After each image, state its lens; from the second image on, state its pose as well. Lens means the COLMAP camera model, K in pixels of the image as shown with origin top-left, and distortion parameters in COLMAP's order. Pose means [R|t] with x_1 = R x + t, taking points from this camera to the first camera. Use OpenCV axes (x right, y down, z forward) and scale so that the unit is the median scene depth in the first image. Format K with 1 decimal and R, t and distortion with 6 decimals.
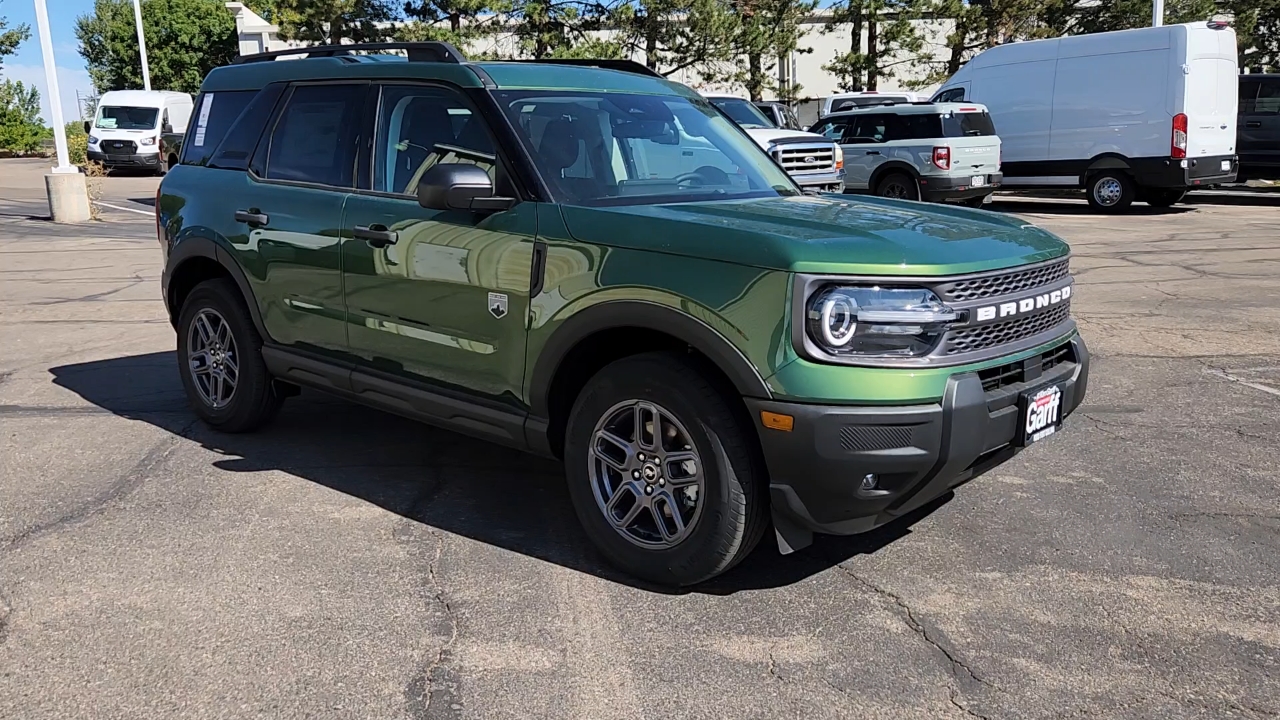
lens RADIAL K [[1094.2, 0, 633.0], [0, 1094.2, 358.1], [0, 0, 1]] dist [0.022918, 0.002975]
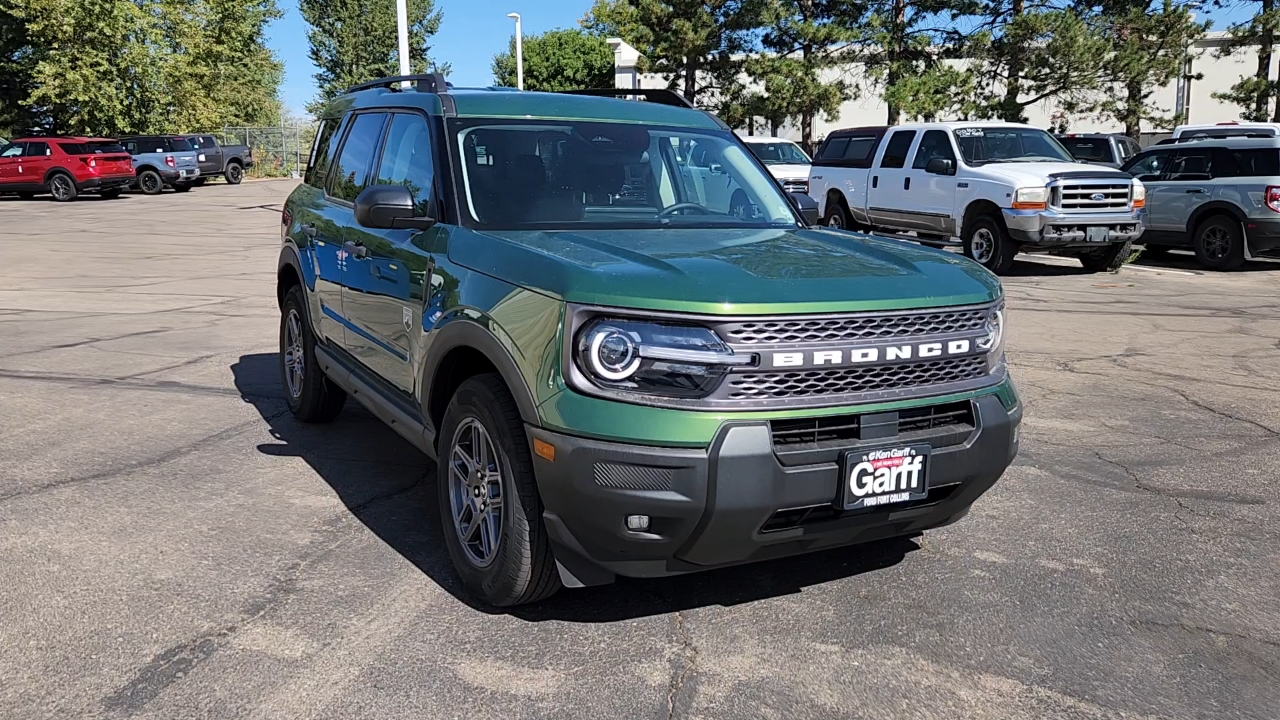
lens RADIAL K [[1094.2, 0, 633.0], [0, 1094.2, 358.1], [0, 0, 1]] dist [0.022918, 0.002975]
pose [[0.940395, 0.077599, -0.331113, 0.112471], [-0.086107, 0.996224, -0.011078, -0.004506], [0.329003, 0.038929, 0.943526, 0.018575]]
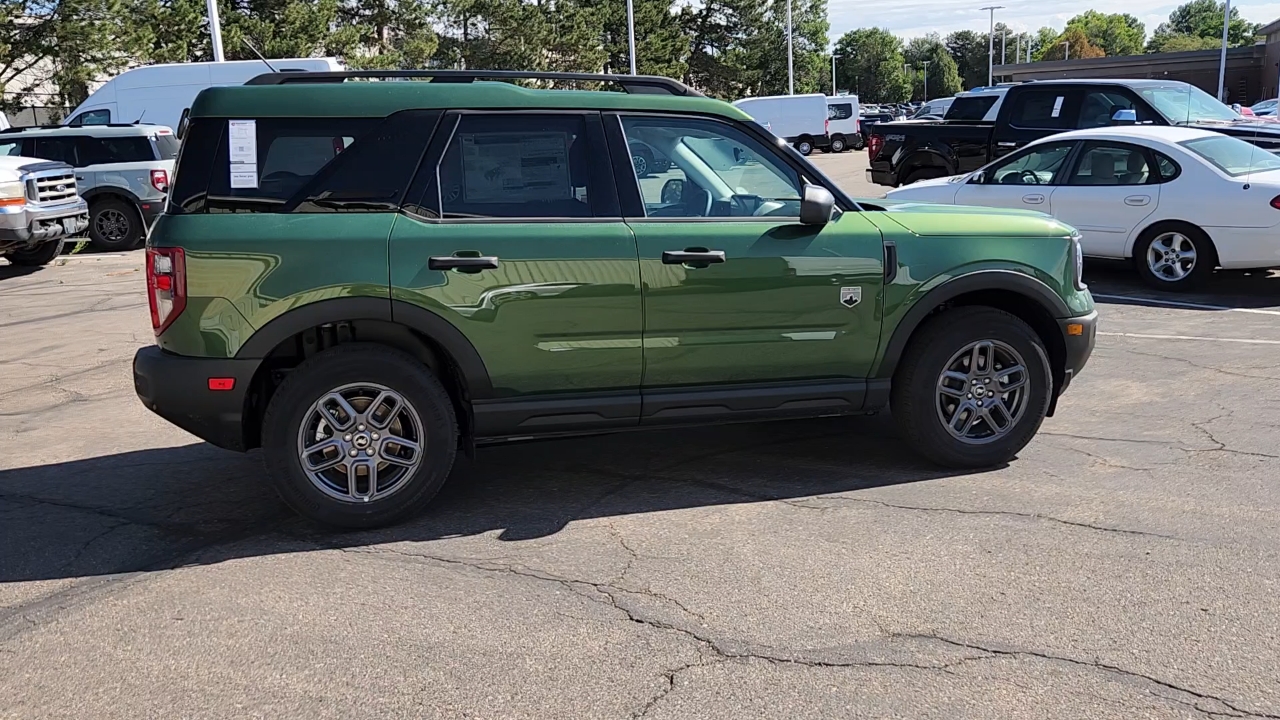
lens RADIAL K [[1082.5, 0, 634.1], [0, 1082.5, 356.8], [0, 0, 1]] dist [0.023810, -0.005855]
pose [[0.556316, -0.171436, 0.813094, -0.326550], [0.184658, 0.979526, 0.080185, -0.032205], [-0.810194, 0.105536, 0.576583, 0.128890]]
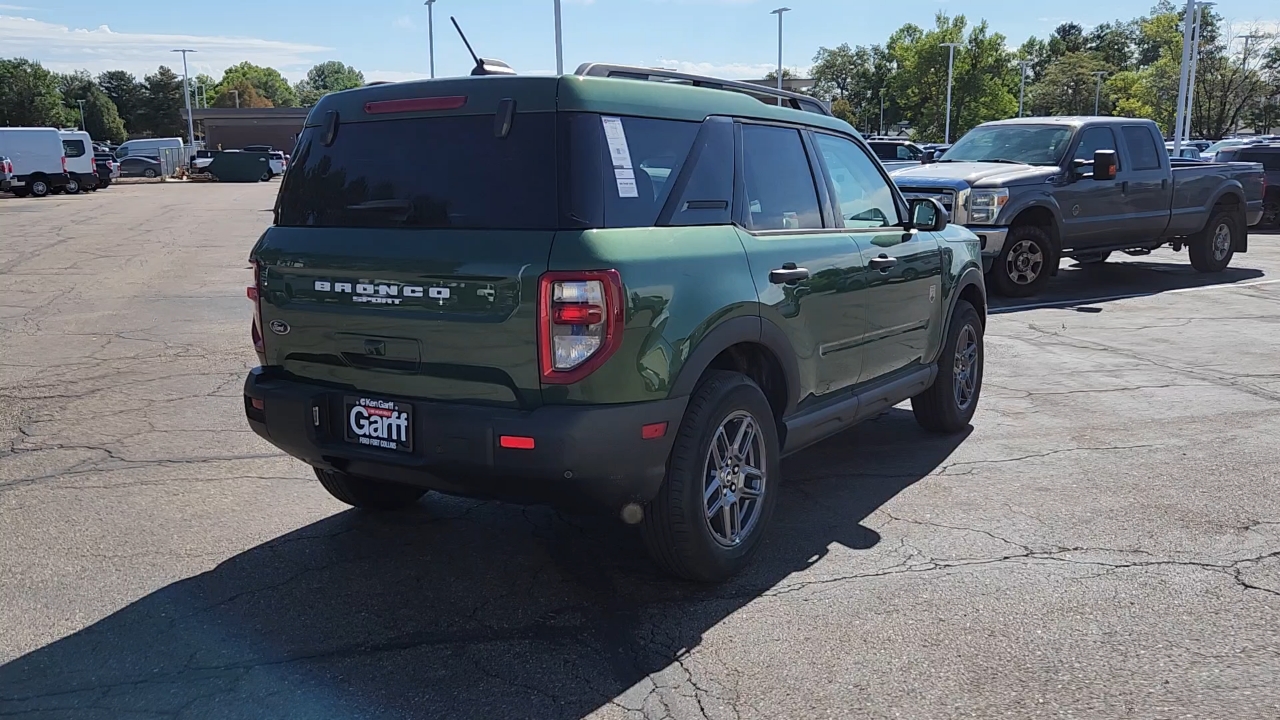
lens RADIAL K [[1077.8, 0, 628.1], [0, 1077.8, 360.4], [0, 0, 1]] dist [0.022360, 0.004955]
pose [[-0.138286, -0.164051, 0.976711, -0.381607], [0.202914, 0.960572, 0.190070, -0.081857], [-0.969383, 0.224472, -0.099546, 0.400820]]
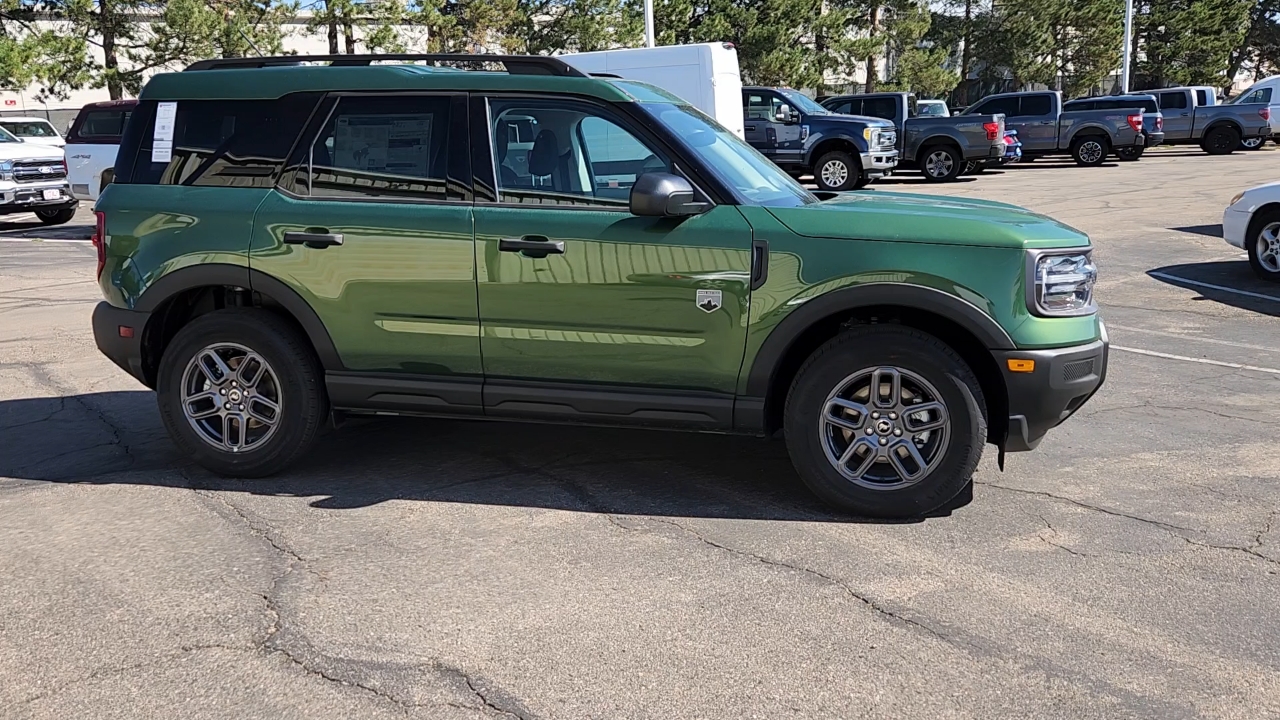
lens RADIAL K [[1089.4, 0, 635.8], [0, 1089.4, 359.7], [0, 0, 1]] dist [0.021175, 0.003648]
pose [[0.870633, -0.108405, 0.479840, -0.185207], [0.108424, 0.993717, 0.027772, -0.007132], [-0.479836, 0.027847, 0.876916, 0.020284]]
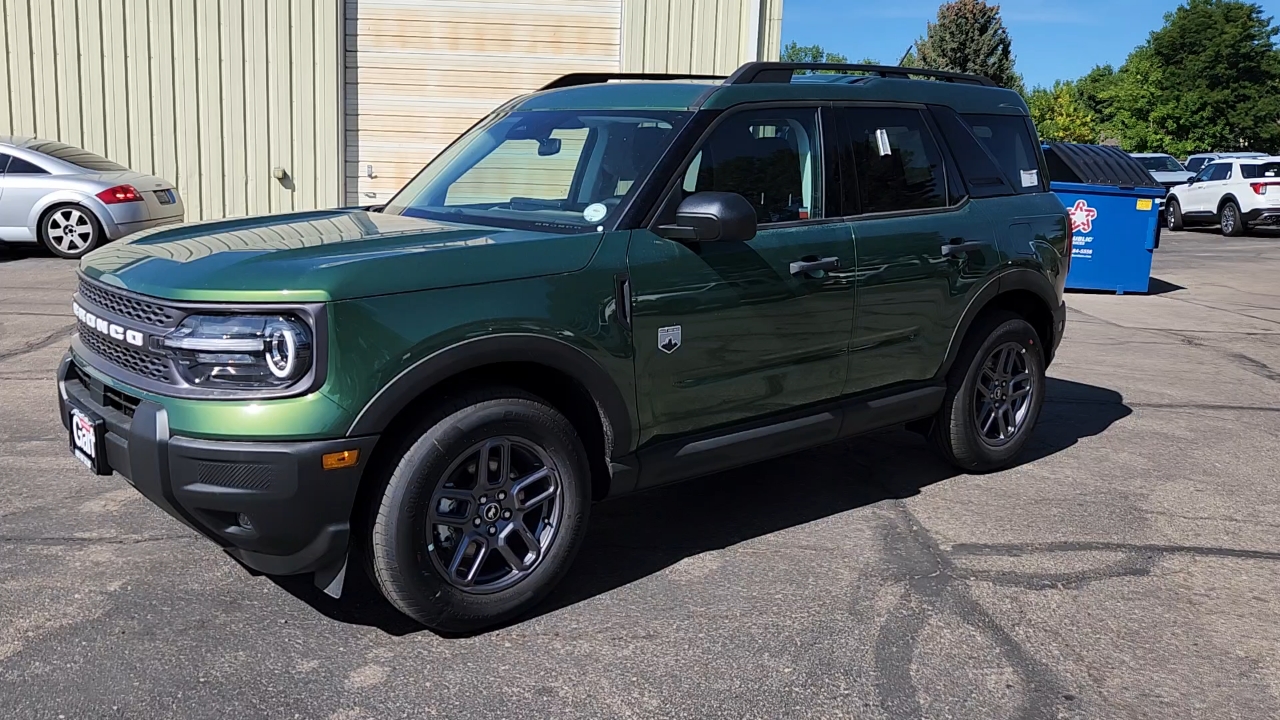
lens RADIAL K [[1077.8, 0, 628.1], [0, 1077.8, 360.4], [0, 0, 1]] dist [0.022360, 0.004955]
pose [[-0.168984, 0.179000, -0.969228, 0.286969], [-0.207868, 0.954779, 0.212573, -0.074701], [0.963450, 0.237393, -0.124134, 0.376439]]
